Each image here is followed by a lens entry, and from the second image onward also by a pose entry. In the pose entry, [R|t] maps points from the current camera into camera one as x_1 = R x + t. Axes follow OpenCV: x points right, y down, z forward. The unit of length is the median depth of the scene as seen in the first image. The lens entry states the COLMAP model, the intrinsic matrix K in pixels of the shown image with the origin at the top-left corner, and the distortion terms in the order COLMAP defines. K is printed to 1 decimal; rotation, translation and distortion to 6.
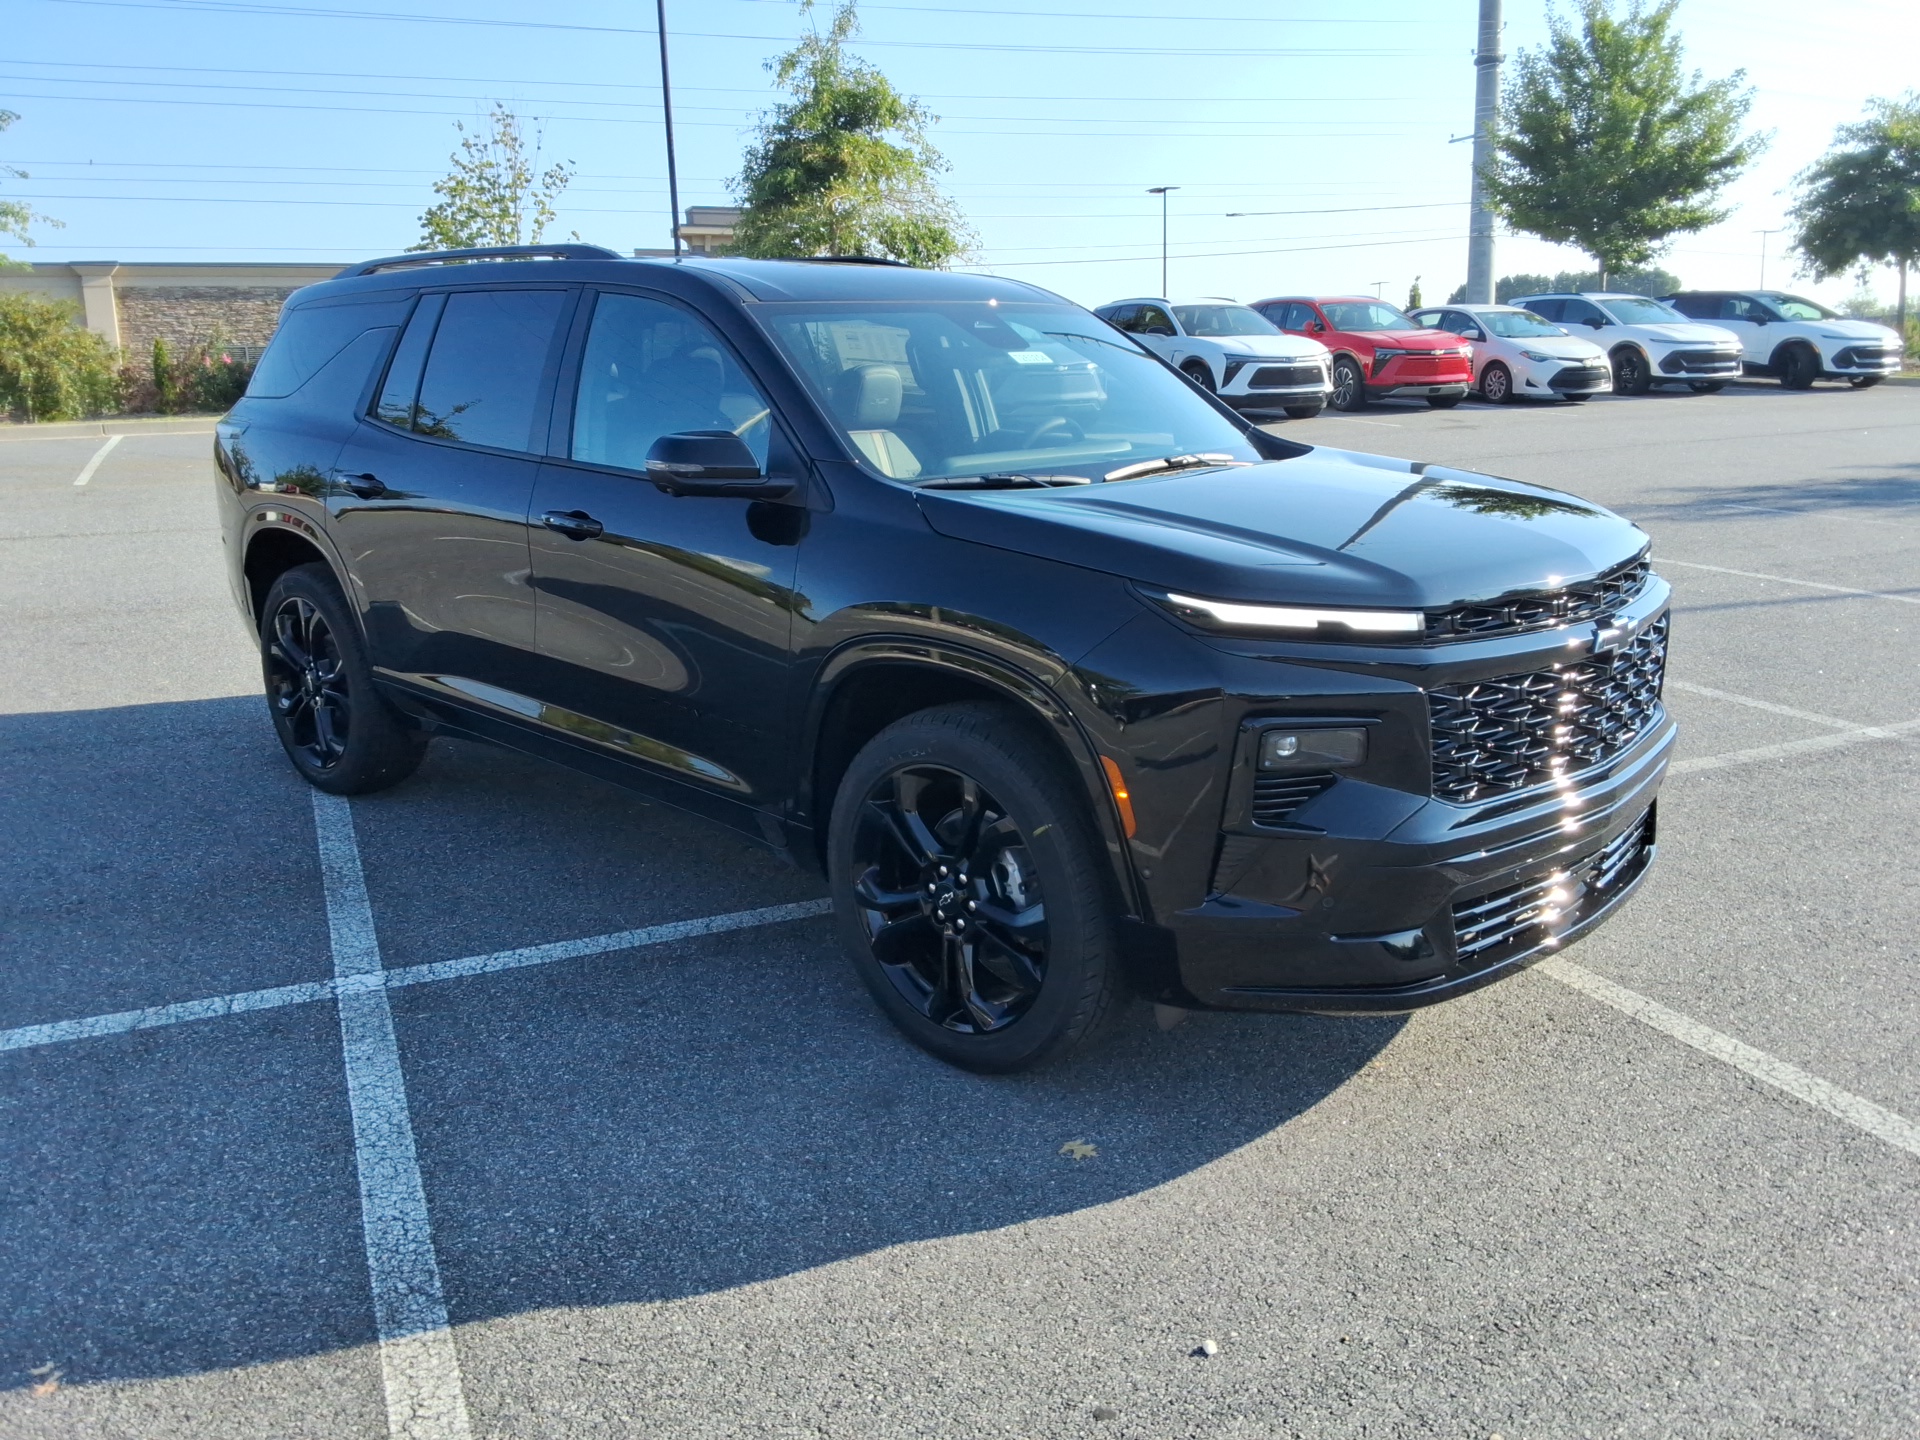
lens RADIAL K [[1535.6, 0, 960.0], [0, 1535.6, 720.0], [0, 0, 1]] dist [0.099892, -0.130730]
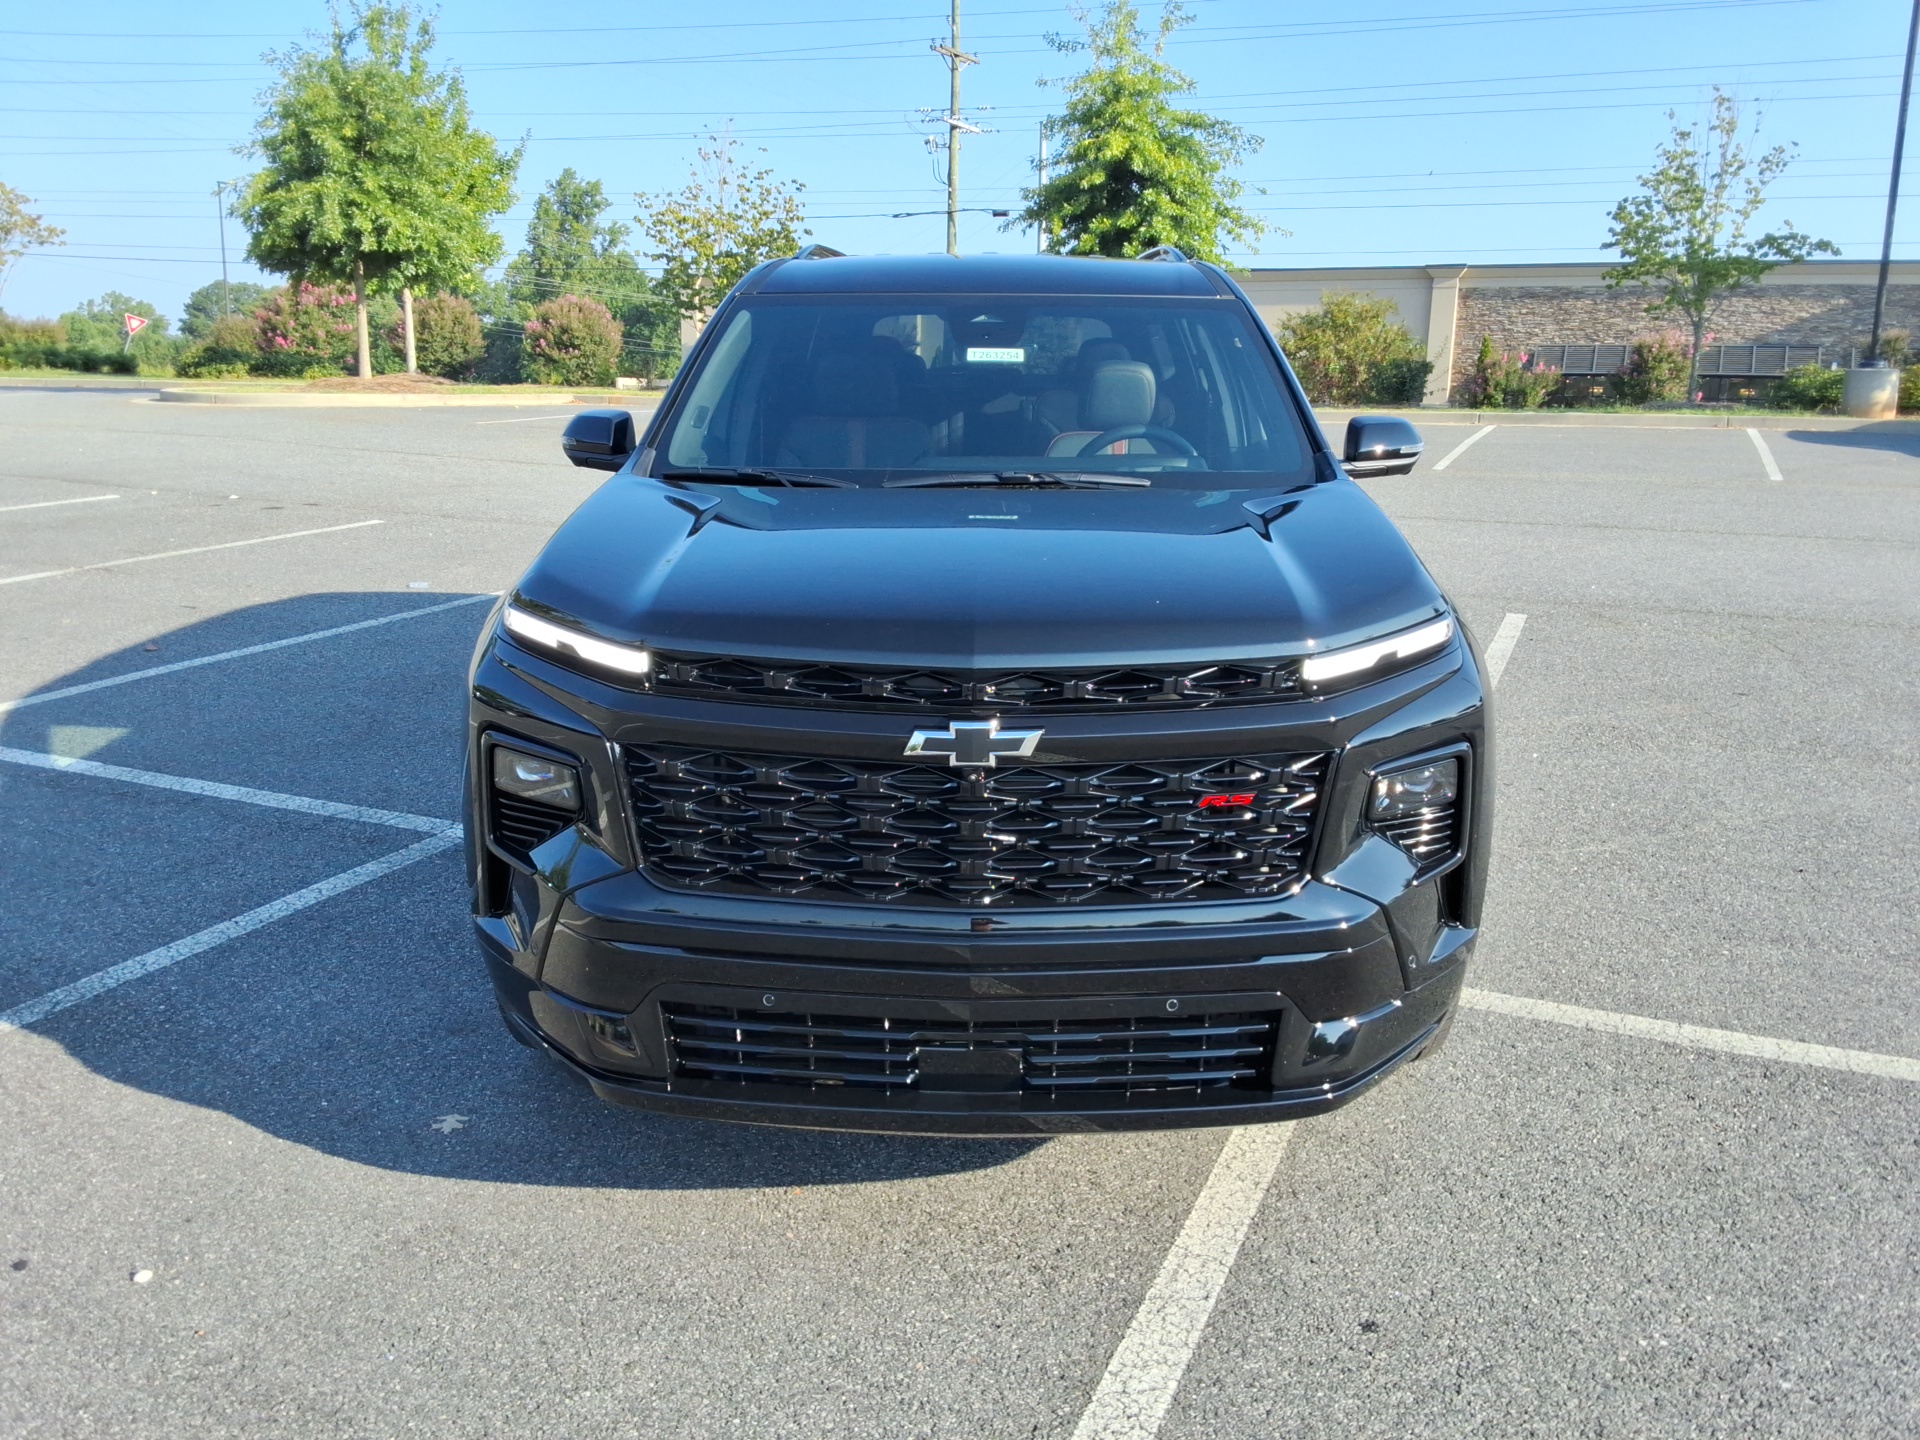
lens RADIAL K [[1535.6, 0, 960.0], [0, 1535.6, 720.0], [0, 0, 1]] dist [0.099892, -0.130730]
pose [[0.675142, 0.197859, -0.710658, 0.116146], [-0.197074, 0.976722, 0.084711, -0.016674], [0.710876, 0.082860, 0.698419, 0.057133]]
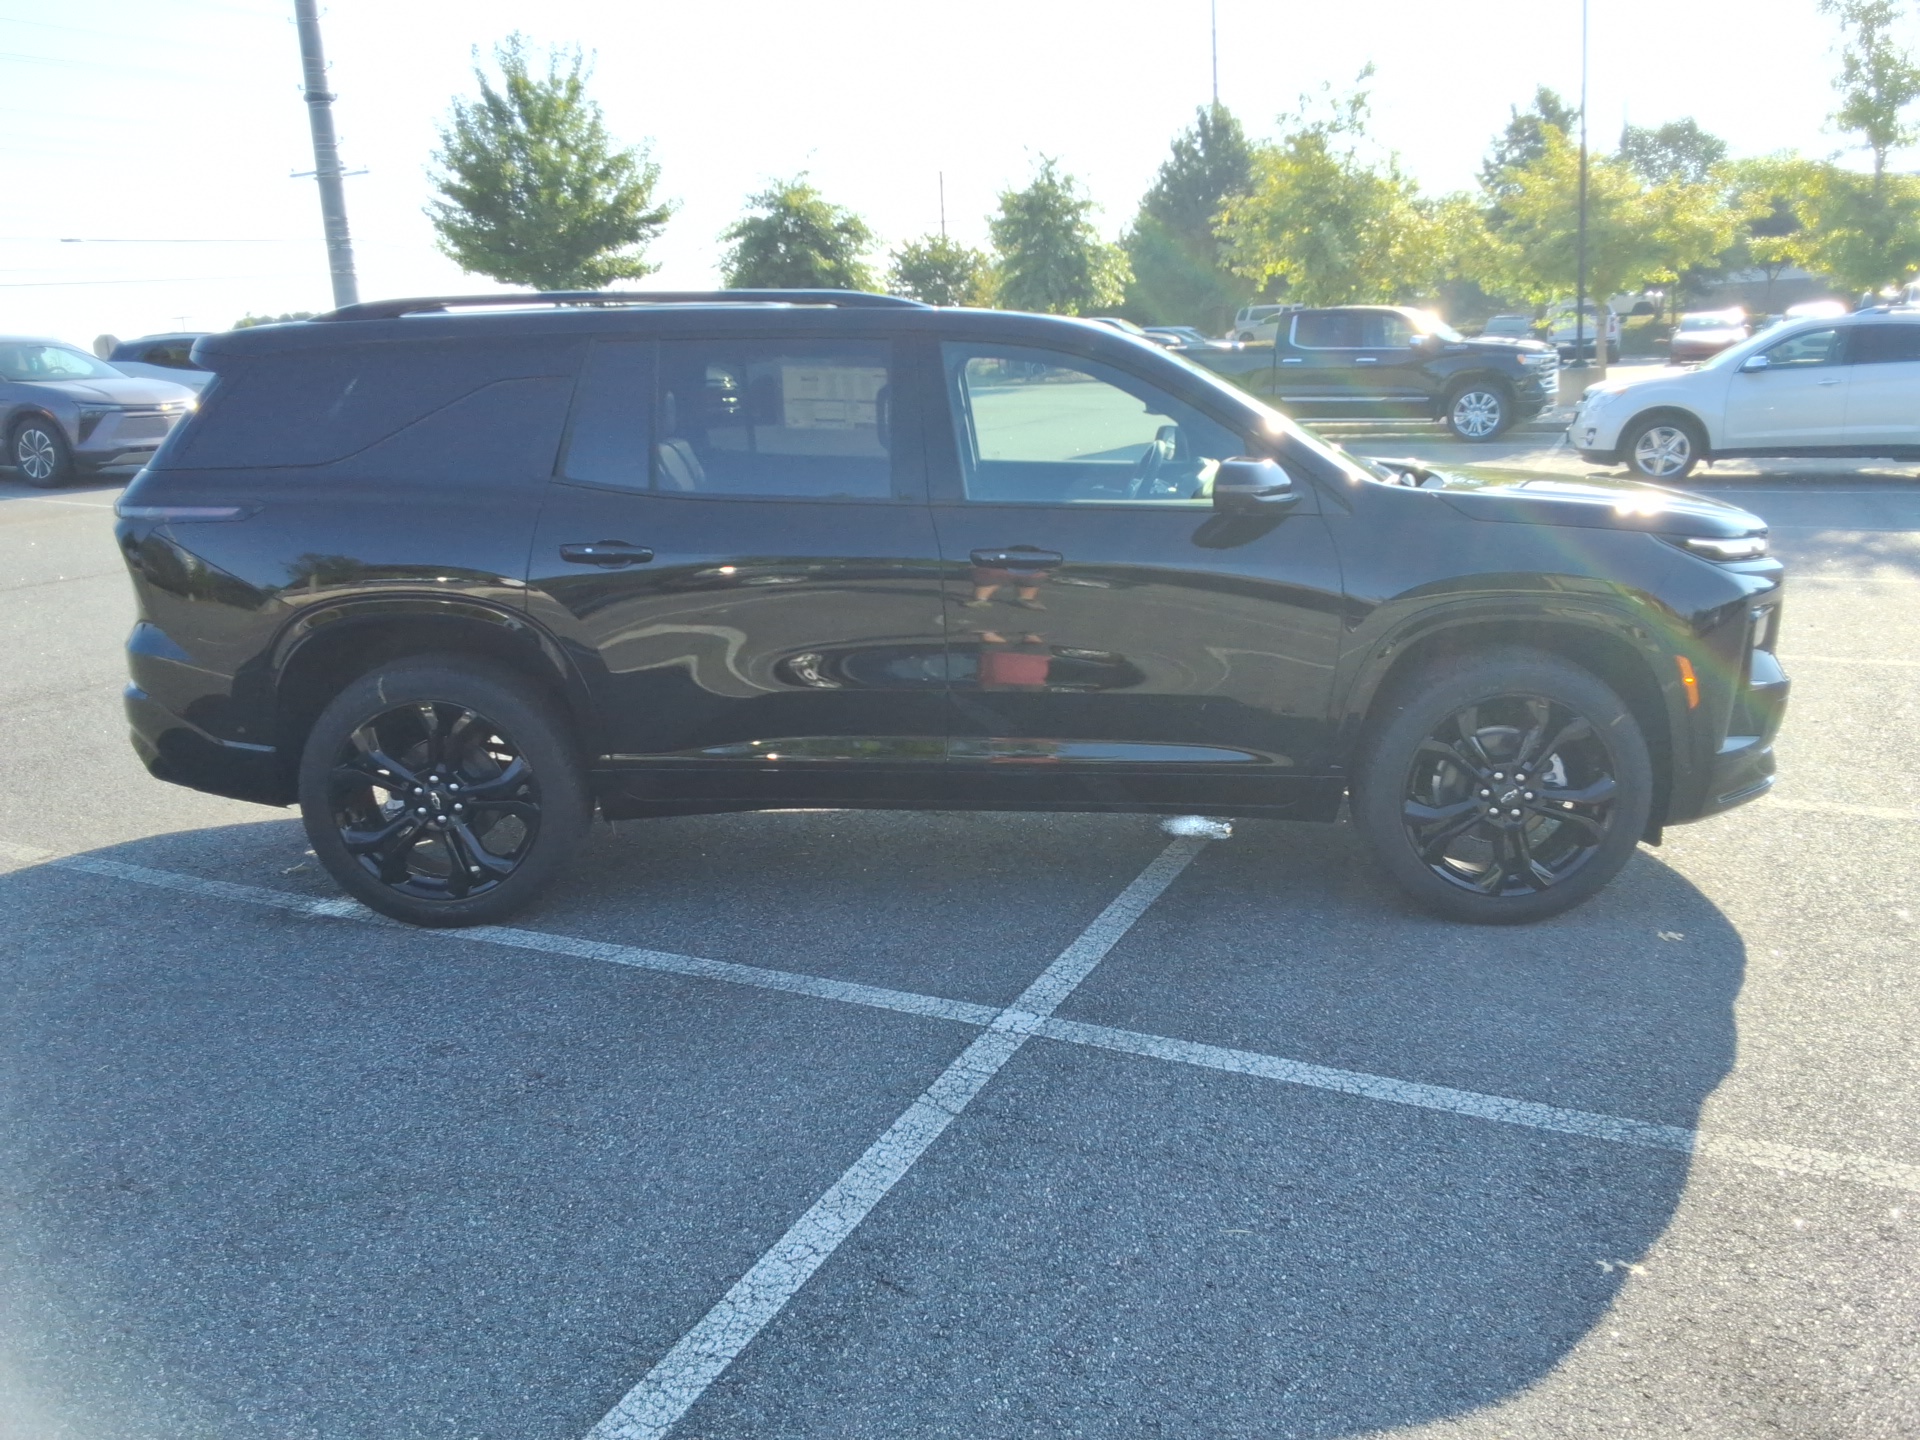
lens RADIAL K [[1535.6, 0, 960.0], [0, 1535.6, 720.0], [0, 0, 1]] dist [0.099892, -0.130730]
pose [[0.736701, -0.163710, 0.656102, -0.151549], [0.178147, 0.982963, 0.045237, -0.010994], [-0.652330, 0.083557, 0.753315, 0.037944]]
